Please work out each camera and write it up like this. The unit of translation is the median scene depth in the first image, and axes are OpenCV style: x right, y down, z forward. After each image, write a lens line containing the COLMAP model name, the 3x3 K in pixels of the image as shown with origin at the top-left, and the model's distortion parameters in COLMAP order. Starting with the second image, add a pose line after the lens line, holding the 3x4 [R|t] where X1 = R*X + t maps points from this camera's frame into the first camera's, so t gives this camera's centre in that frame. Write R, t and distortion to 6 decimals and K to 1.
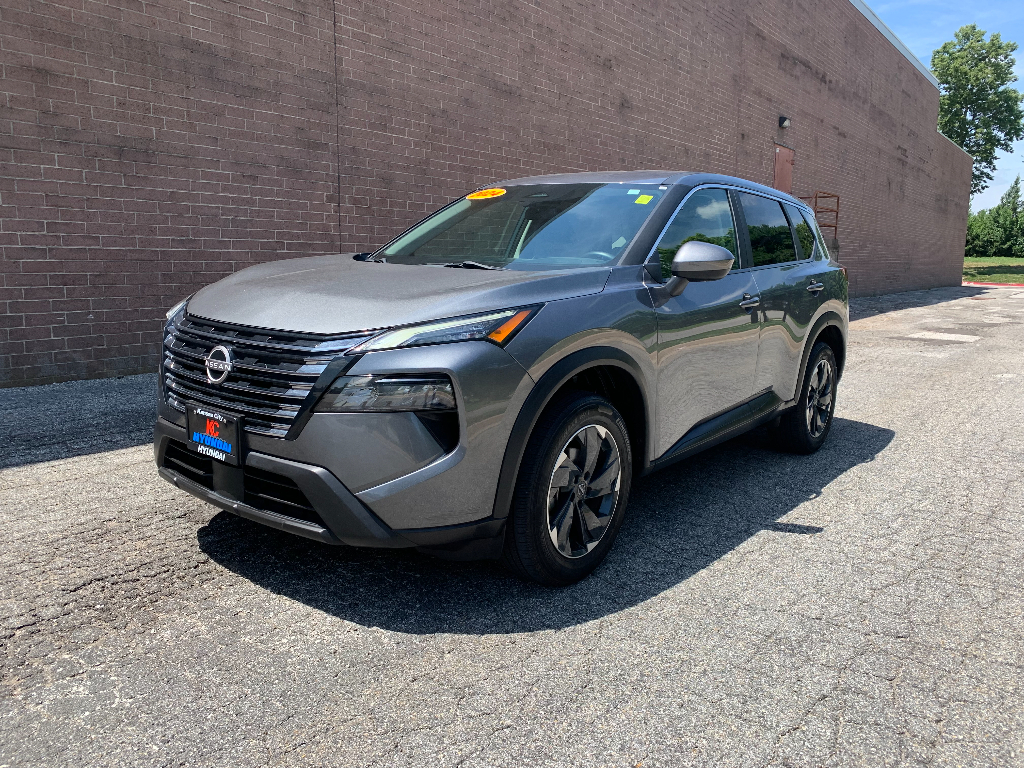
lens RADIAL K [[786.4, 0, 515.4], [0, 786.4, 381.9], [0, 0, 1]] dist [0.011656, -0.004496]
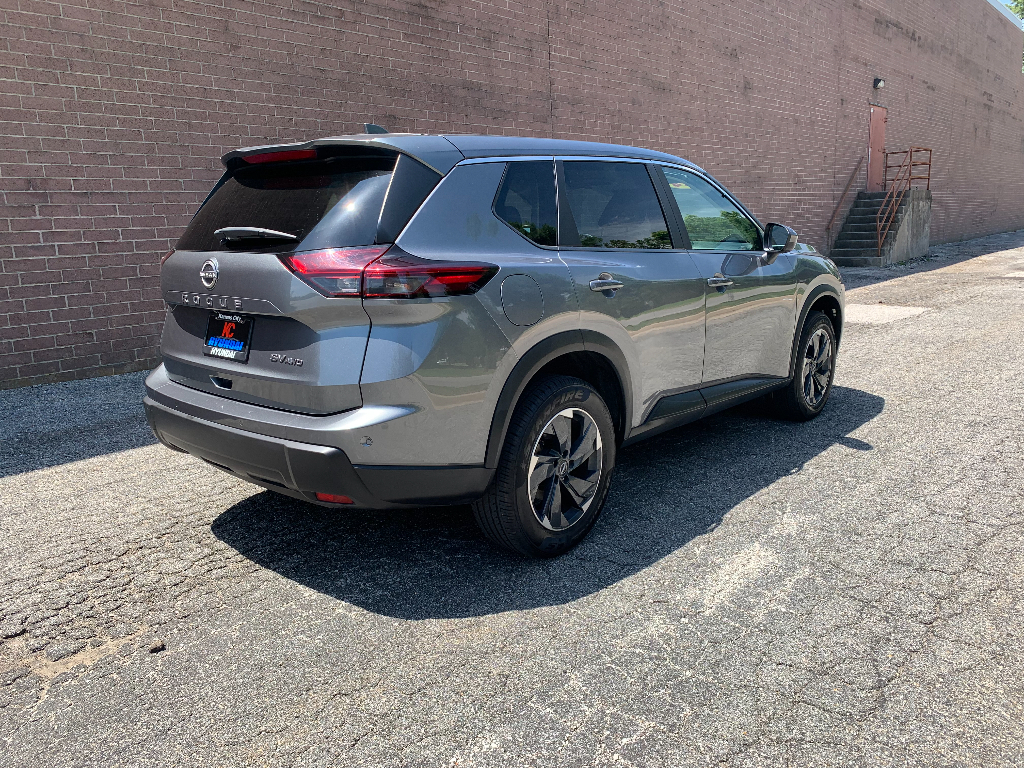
lens RADIAL K [[786.4, 0, 505.9], [0, 786.4, 386.0], [0, 0, 1]] dist [0.011656, -0.004496]
pose [[0.995918, -0.032404, -0.084249, -0.172607], [0.036820, 0.997999, 0.051409, 0.020255], [0.082415, -0.054301, 0.995118, -0.272595]]
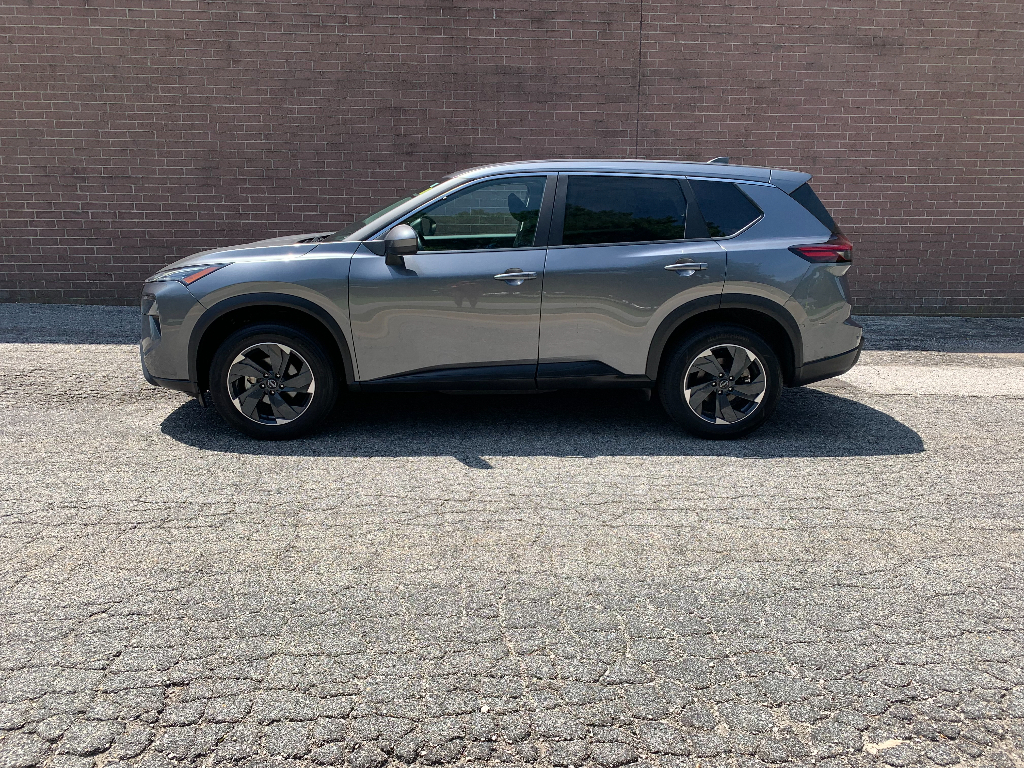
lens RADIAL K [[786.4, 0, 509.6], [0, 786.4, 380.0], [0, 0, 1]] dist [0.011656, -0.004496]
pose [[0.658086, 0.148468, -0.738160, 0.468302], [-0.116082, 0.988651, 0.095360, -0.023680], [0.743941, 0.022932, 0.667852, 0.086363]]
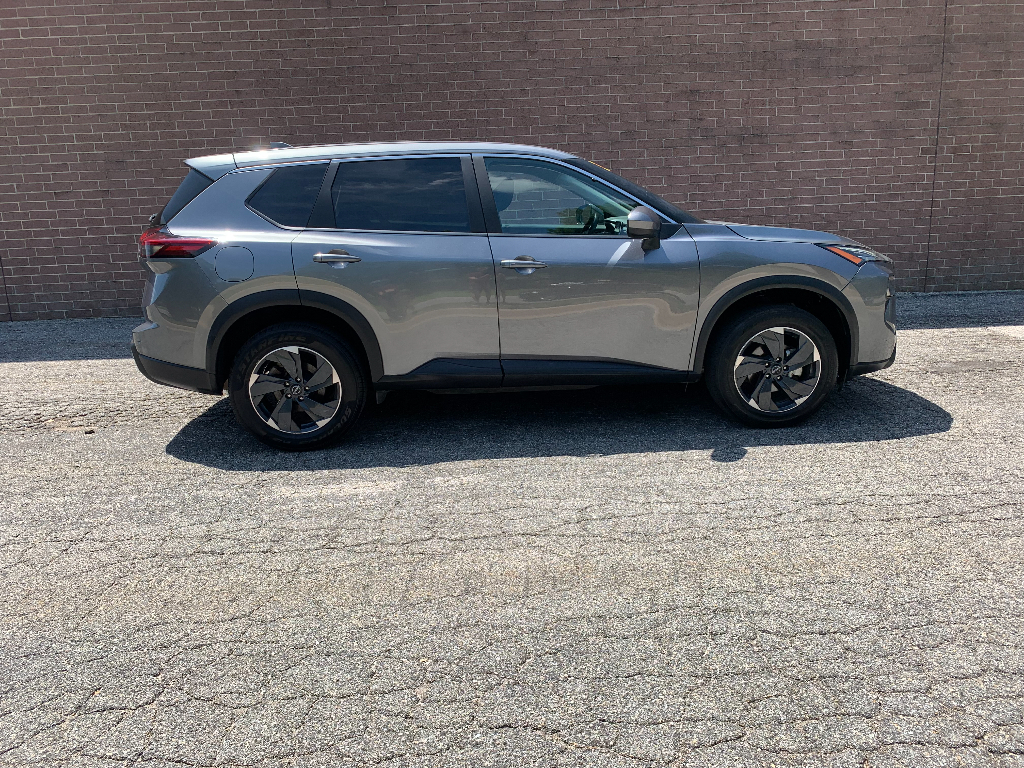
lens RADIAL K [[786.4, 0, 514.0], [0, 786.4, 387.2], [0, 0, 1]] dist [0.011656, -0.004496]
pose [[0.640443, 0.130537, -0.756831, 0.236539], [-0.069411, 0.991255, 0.112233, 0.011099], [0.764863, -0.019346, 0.643902, -0.143456]]
